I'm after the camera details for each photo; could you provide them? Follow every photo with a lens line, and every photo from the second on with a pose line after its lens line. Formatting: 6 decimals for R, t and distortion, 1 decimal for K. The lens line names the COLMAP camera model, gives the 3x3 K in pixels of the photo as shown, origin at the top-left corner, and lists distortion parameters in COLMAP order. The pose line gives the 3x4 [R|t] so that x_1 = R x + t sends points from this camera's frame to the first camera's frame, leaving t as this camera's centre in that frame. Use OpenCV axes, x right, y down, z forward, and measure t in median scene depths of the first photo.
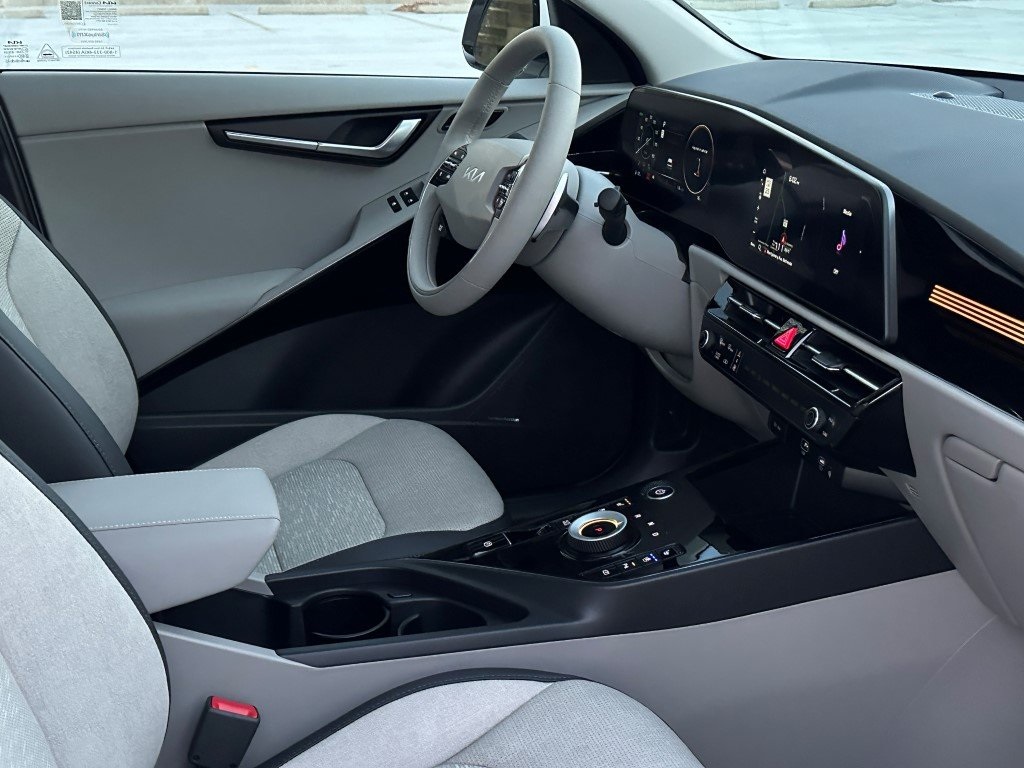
lens RADIAL K [[1307.9, 0, 512.0], [0, 1307.9, 384.0], [0, 0, 1]] dist [0.153877, -0.408728]
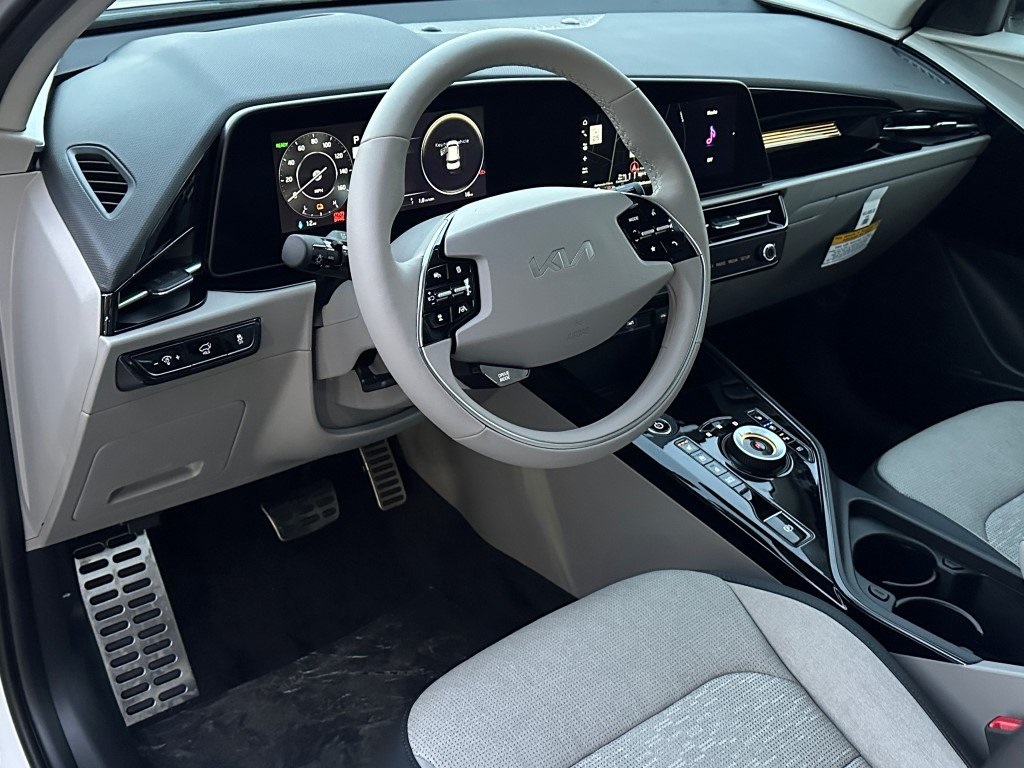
lens RADIAL K [[1101.3, 0, 512.0], [0, 1101.3, 384.0], [0, 0, 1]] dist [0.188532, -0.439940]
pose [[-0.391547, -0.422428, 0.817463, -0.527107], [0.244759, 0.808575, 0.535070, -0.427856], [-0.887008, 0.409587, -0.213202, 1.185783]]
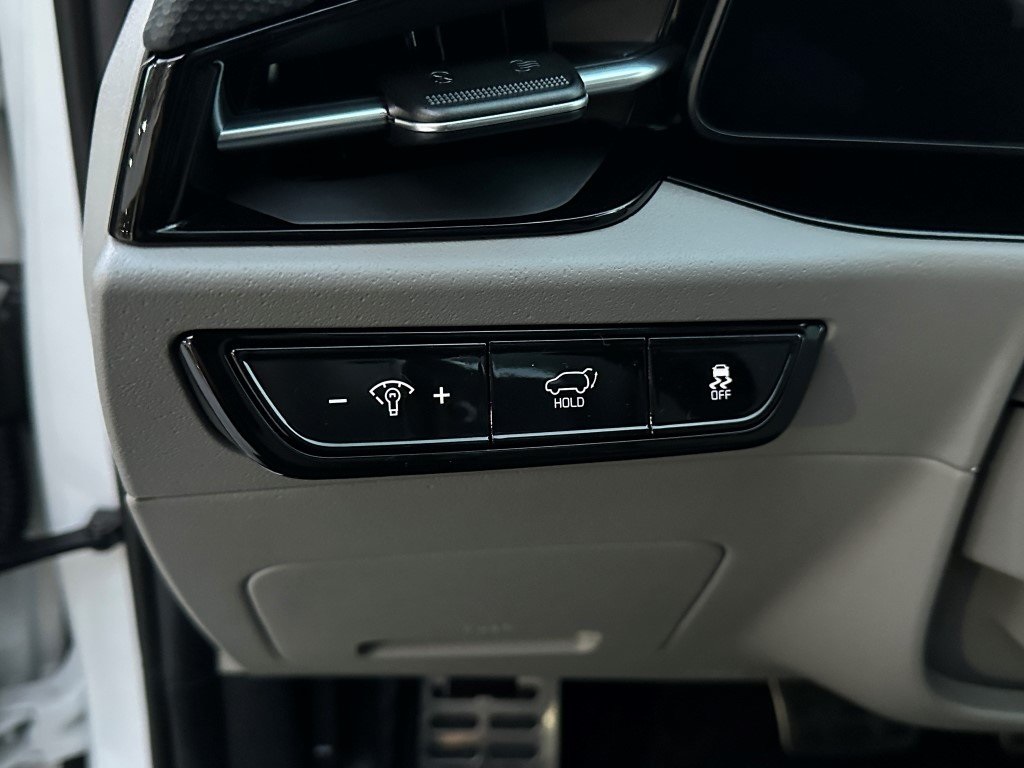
lens RADIAL K [[1012.6, 0, 512.0], [0, 1012.6, 384.0], [0, 0, 1]] dist [0.111030, -0.017901]
pose [[0.238410, -0.469717, 0.850016, -0.070719], [0.261165, 0.874021, 0.409732, -0.216024], [-0.935390, 0.124310, 0.331049, 1.155832]]
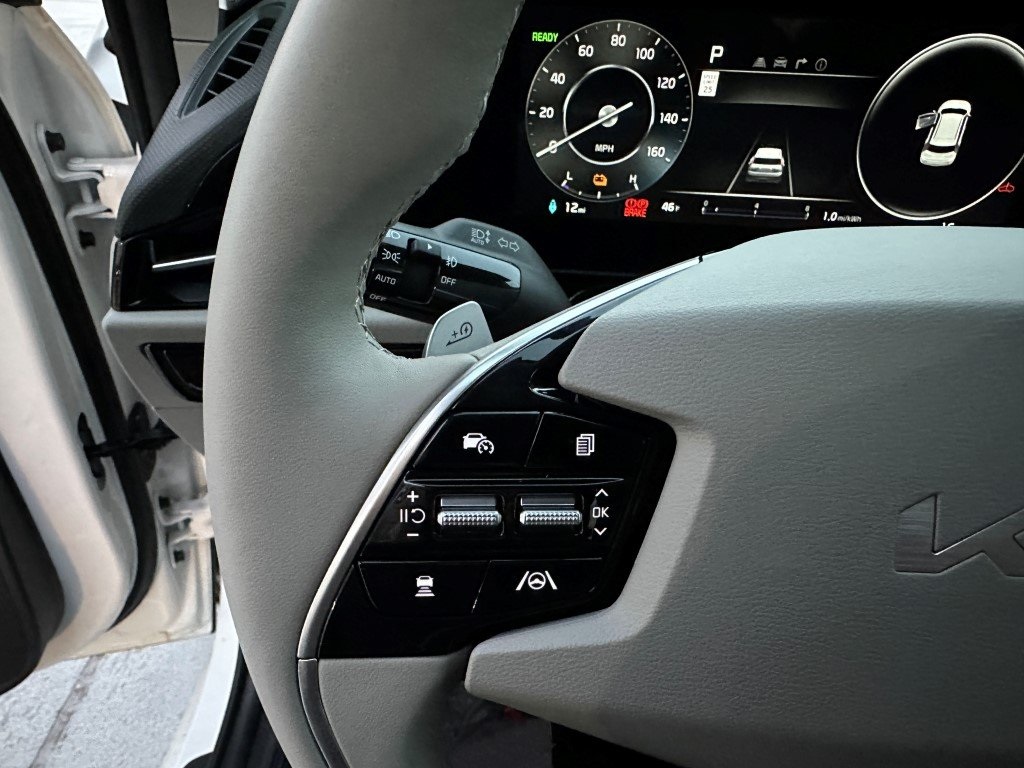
lens RADIAL K [[697.2, 0, 480.5], [0, 697.2, 453.8], [0, 0, 1]] dist [-0.010374, 0.004554]
pose [[0.358062, -0.576661, 0.734339, -0.116330], [0.269339, 0.816844, 0.510121, -0.236500], [-0.894007, 0.015131, 0.447798, 1.037863]]
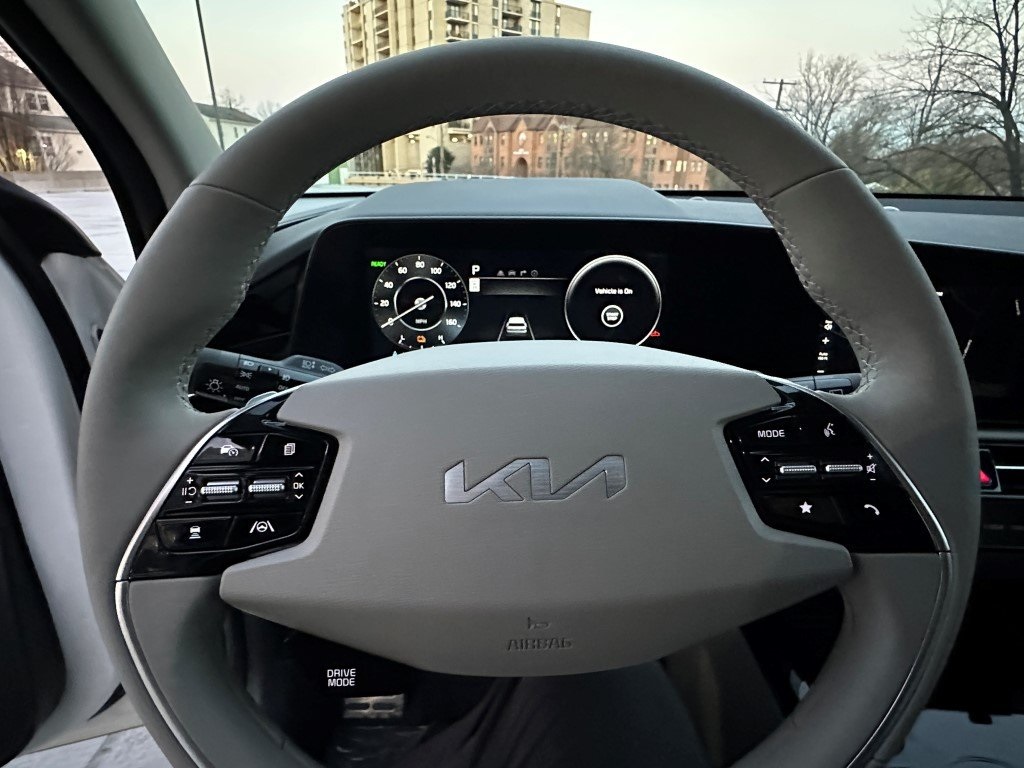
lens RADIAL K [[536.2, 0, 506.5], [0, 536.2, 403.2], [0, 0, 1]] dist [-0.005473, -0.000430]
pose [[0.277276, -0.350164, 0.894709, -0.144493], [0.291764, 0.917934, 0.268834, -0.216500], [-0.915419, 0.186503, 0.356686, 0.964575]]
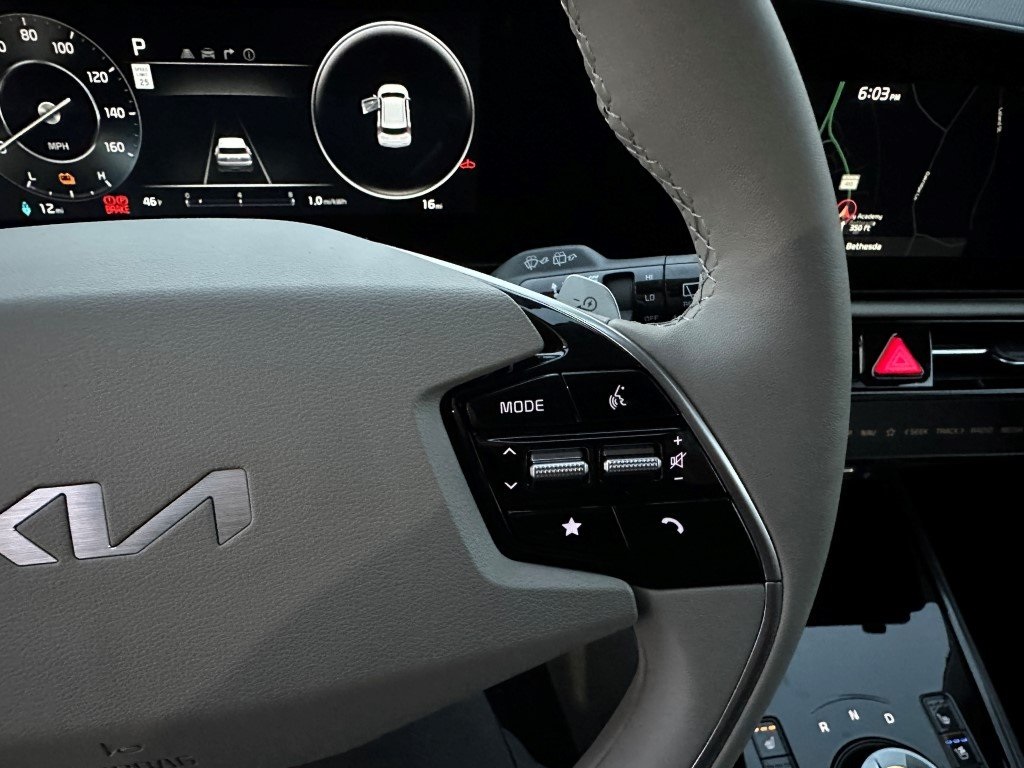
lens RADIAL K [[696.0, 0, 485.9], [0, 696.0, 444.9], [0, 0, 1]] dist [-0.008180, 0.000714]
pose [[0.142366, -0.617564, 0.773529, -0.087610], [0.268317, 0.776306, 0.570399, -0.207928], [-0.952753, 0.126346, 0.276223, 0.929397]]
